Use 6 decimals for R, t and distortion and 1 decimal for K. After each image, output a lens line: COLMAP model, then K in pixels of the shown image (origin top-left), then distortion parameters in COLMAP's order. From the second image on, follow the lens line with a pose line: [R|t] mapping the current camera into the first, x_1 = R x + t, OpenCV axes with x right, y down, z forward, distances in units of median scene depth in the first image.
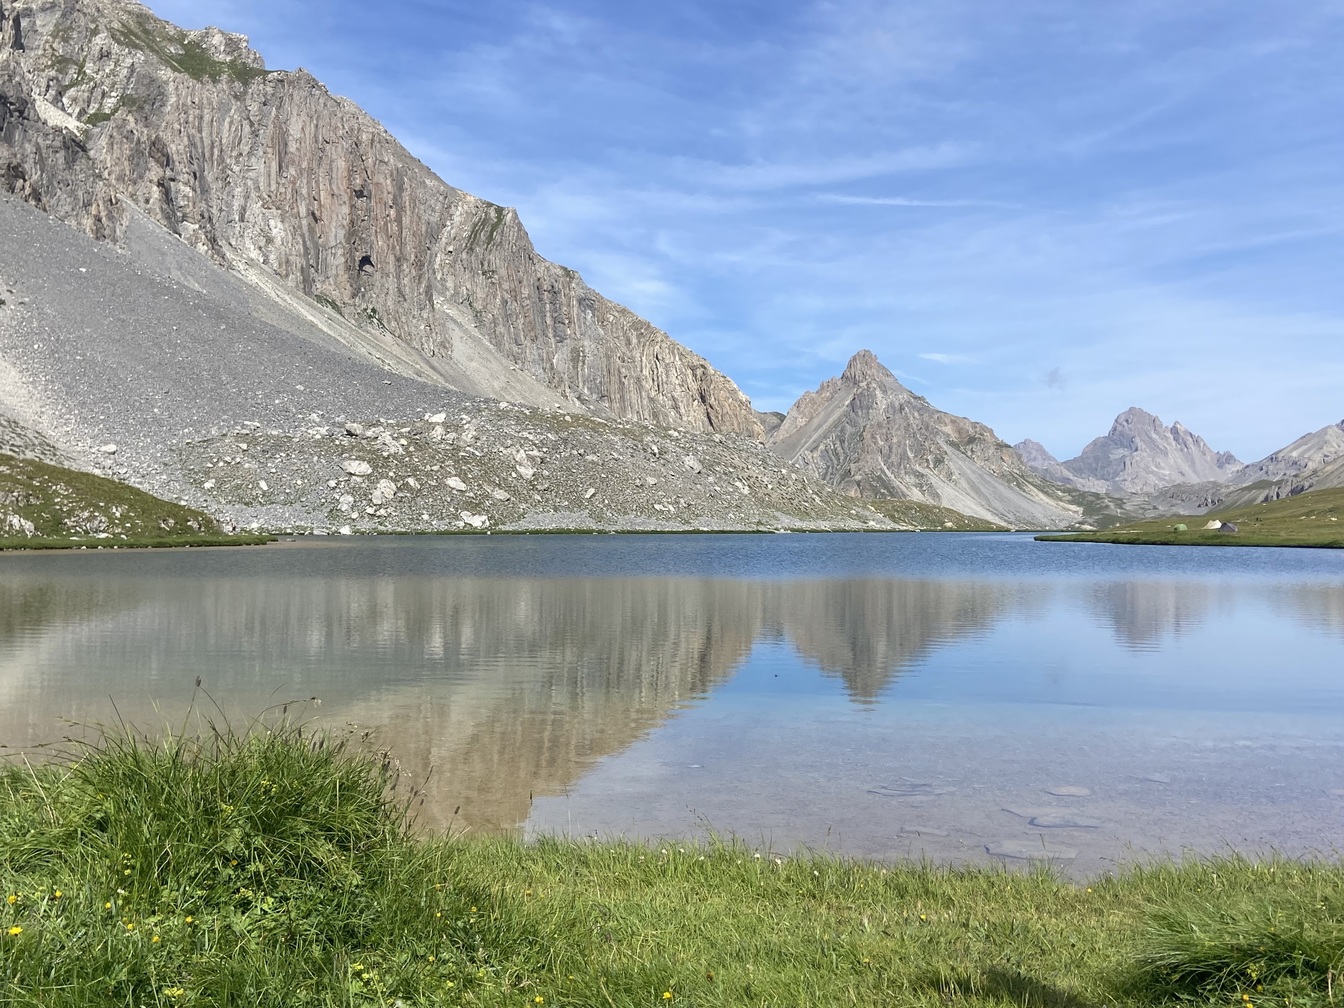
lens RADIAL K [[1325.9, 0, 671.7], [0, 1325.9, 507.9], [0, 0, 1]] dist [0.060592, 0.000000]
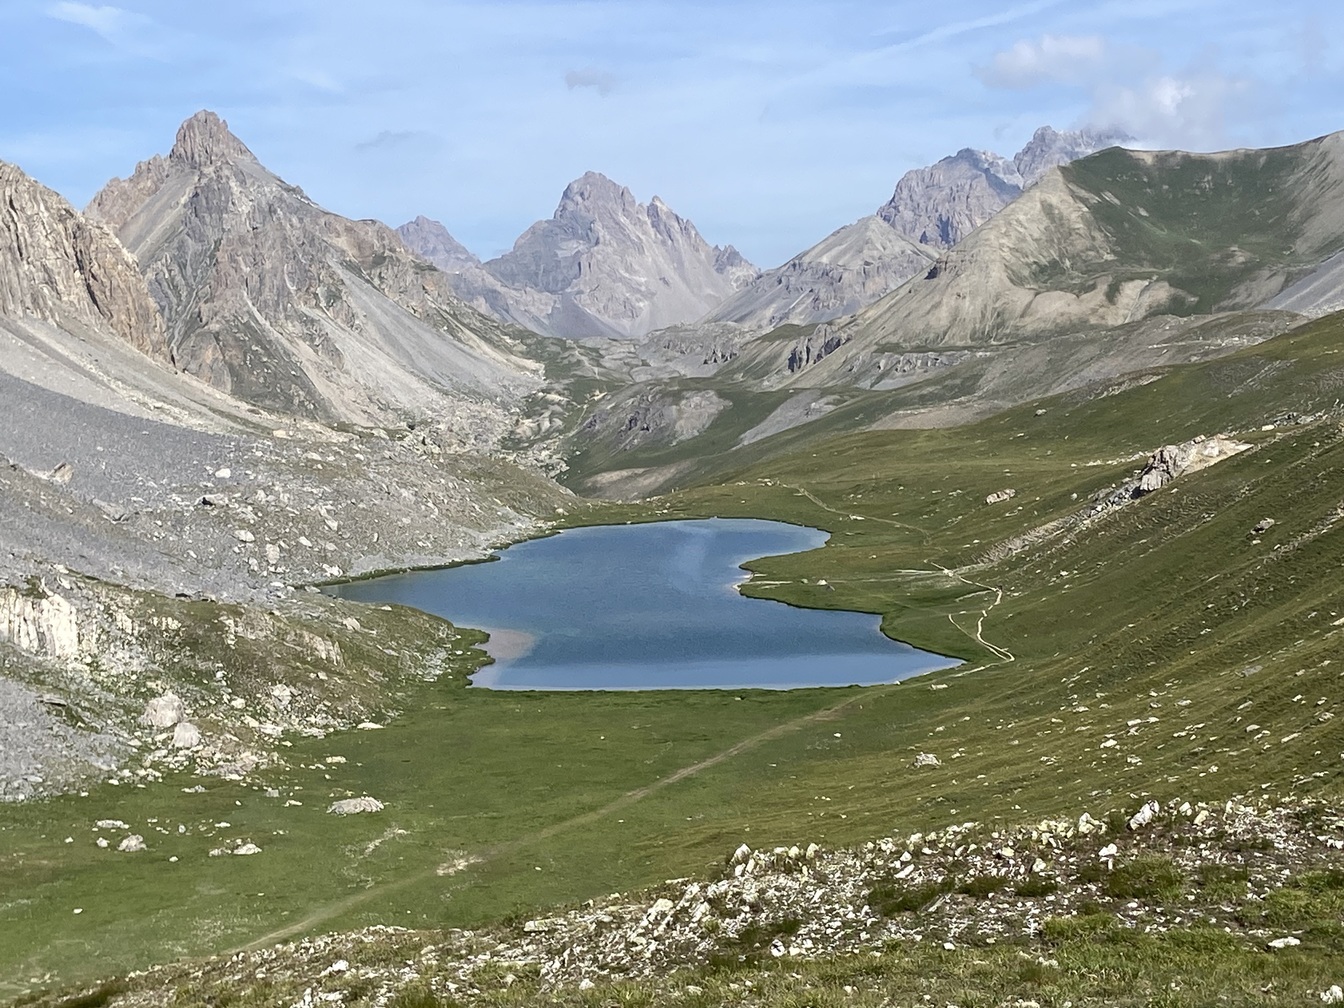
lens RADIAL K [[2456.3, 0, 672.1], [0, 2456.3, 500.9], [0, 0, 1]] dist [0.405948, 0.000000]
pose [[0.930671, -0.034220, 0.364252, -0.179894], [0.005817, 0.996874, 0.078789, -0.063098], [-0.365810, -0.071208, 0.927961, -0.367144]]
